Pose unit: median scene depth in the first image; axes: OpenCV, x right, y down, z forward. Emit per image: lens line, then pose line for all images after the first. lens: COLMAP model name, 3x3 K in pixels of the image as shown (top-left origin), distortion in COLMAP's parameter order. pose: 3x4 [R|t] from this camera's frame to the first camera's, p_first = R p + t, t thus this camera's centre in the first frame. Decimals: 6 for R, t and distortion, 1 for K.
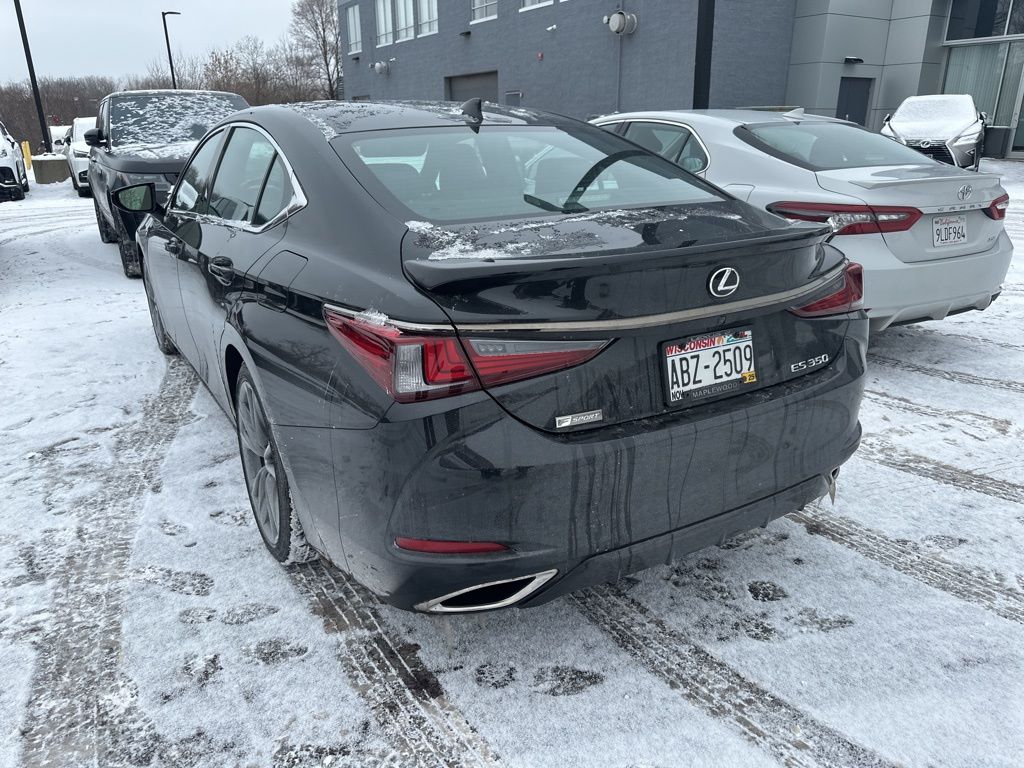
lens RADIAL K [[726.5, 0, 510.0], [0, 726.5, 388.4], [0, 0, 1]] dist [0.021165, -0.028604]
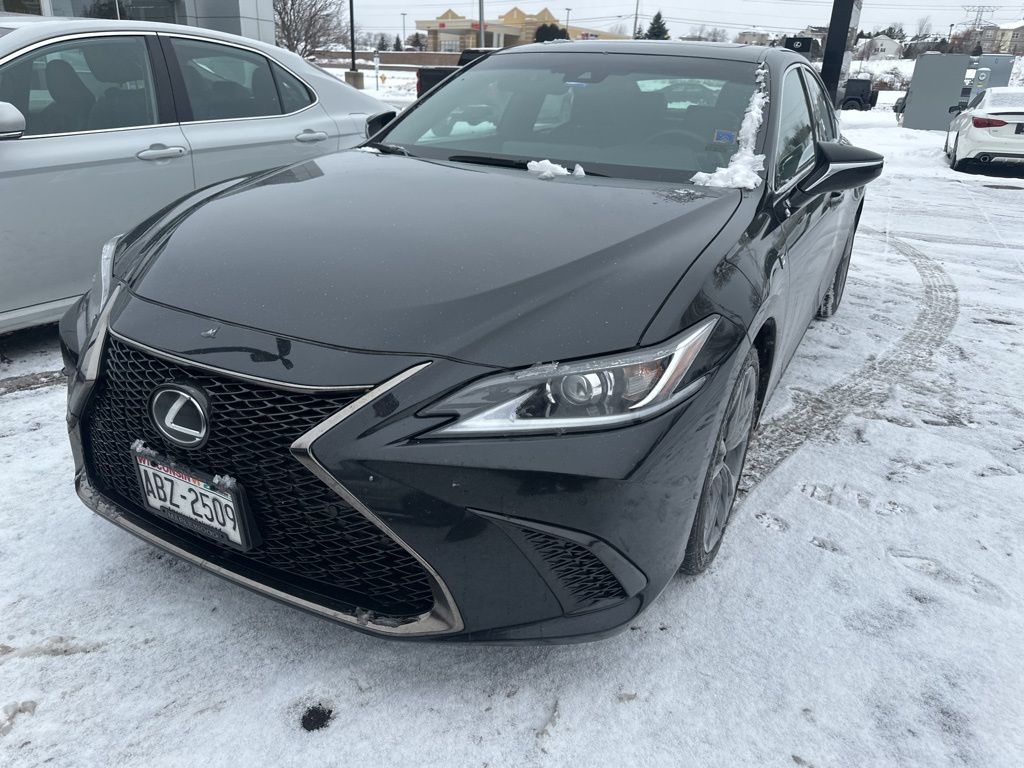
lens RADIAL K [[732.0, 0, 522.5], [0, 732.0, 375.1], [0, 0, 1]] dist [0.000972, -0.004104]
pose [[-0.513817, -0.323229, 0.794679, -1.730568], [0.250461, 0.829434, 0.499307, -0.921764], [-0.820525, 0.455589, -0.345221, 2.819321]]
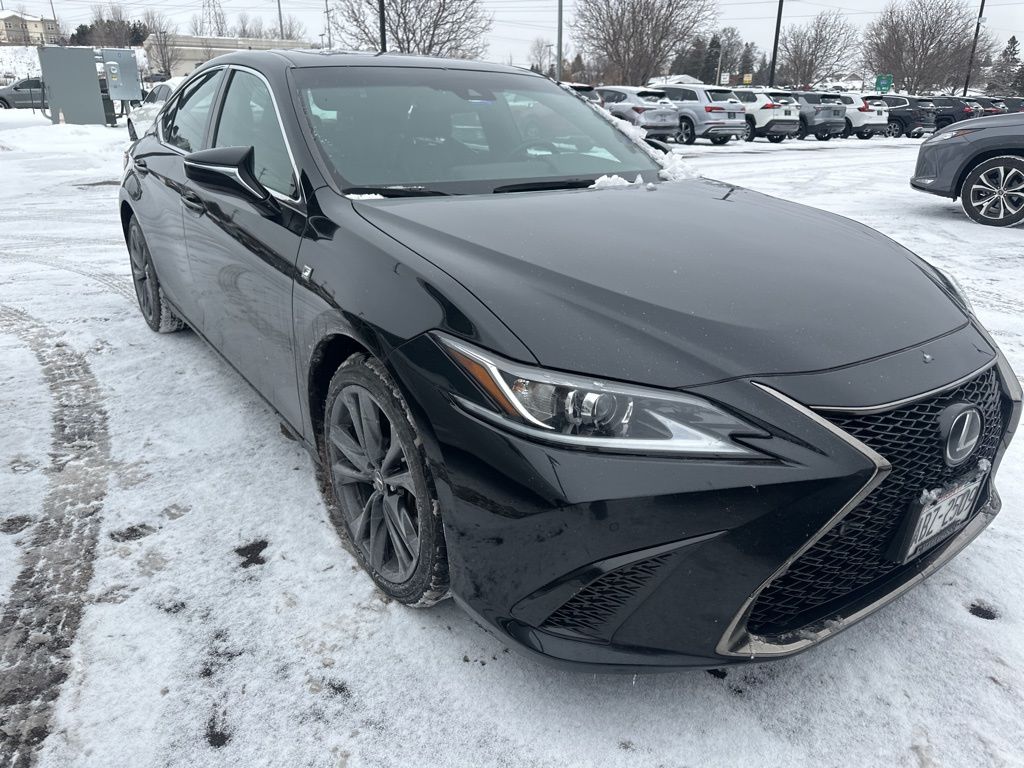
lens RADIAL K [[726.5, 0, 510.0], [0, 726.5, 388.4], [0, 0, 1]] dist [0.021165, -0.028604]
pose [[-0.997025, 0.029963, -0.071022, -0.483130], [-0.023678, 0.757774, 0.652087, -1.131180], [0.073357, 0.651829, -0.754810, 3.368405]]
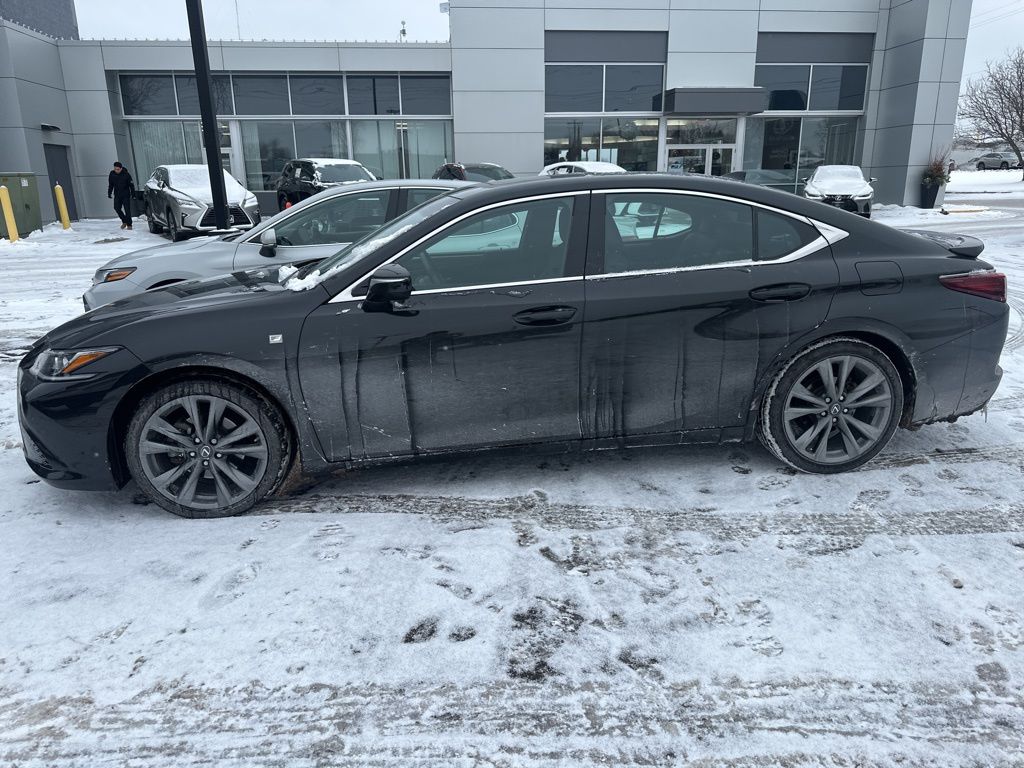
lens RADIAL K [[713.1, 0, 512.0], [0, 713.1, 384.0], [0, 0, 1]] dist [0.119351, -0.165153]
pose [[0.408964, -0.239705, 0.880505, -2.174935], [0.315581, 0.942501, 0.110006, -0.365181], [-0.856246, 0.232882, 0.461095, 0.999068]]
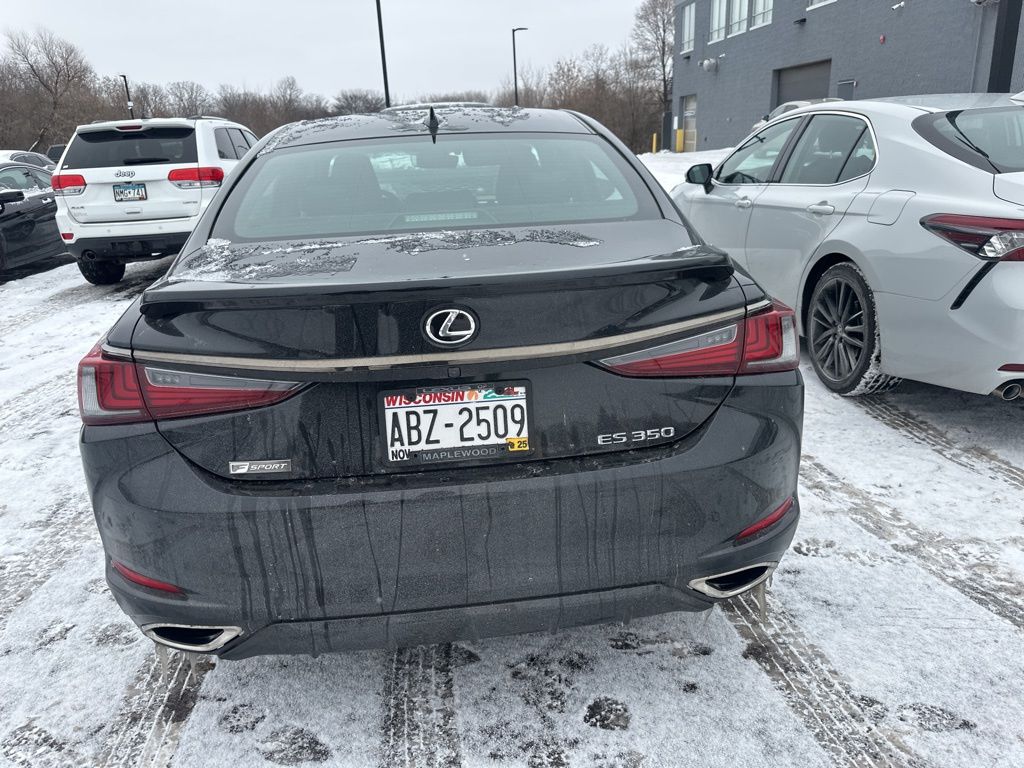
lens RADIAL K [[726.5, 0, 510.0], [0, 726.5, 388.4], [0, 0, 1]] dist [0.021165, -0.028604]
pose [[0.903275, 0.108909, -0.415009, 0.587969], [-0.108812, 0.993774, 0.023962, -0.086495], [0.415035, 0.023513, 0.909502, 0.246000]]
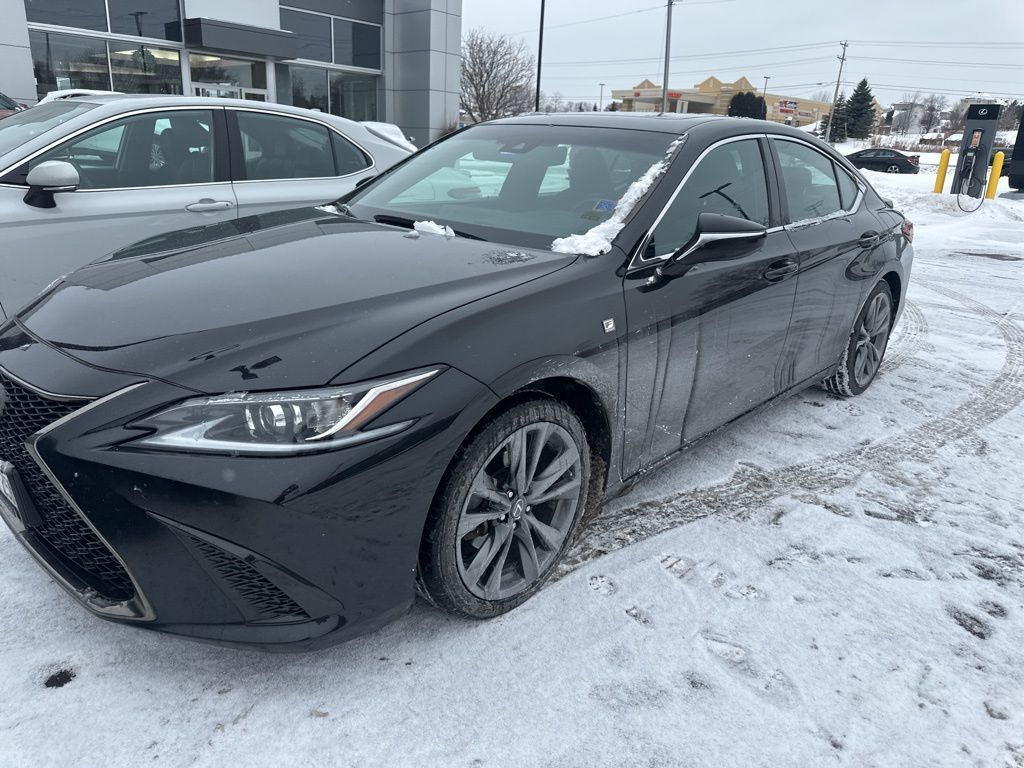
lens RADIAL K [[724.4, 0, 521.2], [0, 724.4, 385.0], [0, 0, 1]] dist [0.028669, -0.037518]
pose [[-0.284398, -0.303212, 0.909495, -1.981022], [0.275829, 0.882678, 0.380523, -0.800961], [-0.918170, 0.359085, -0.167398, 2.410052]]
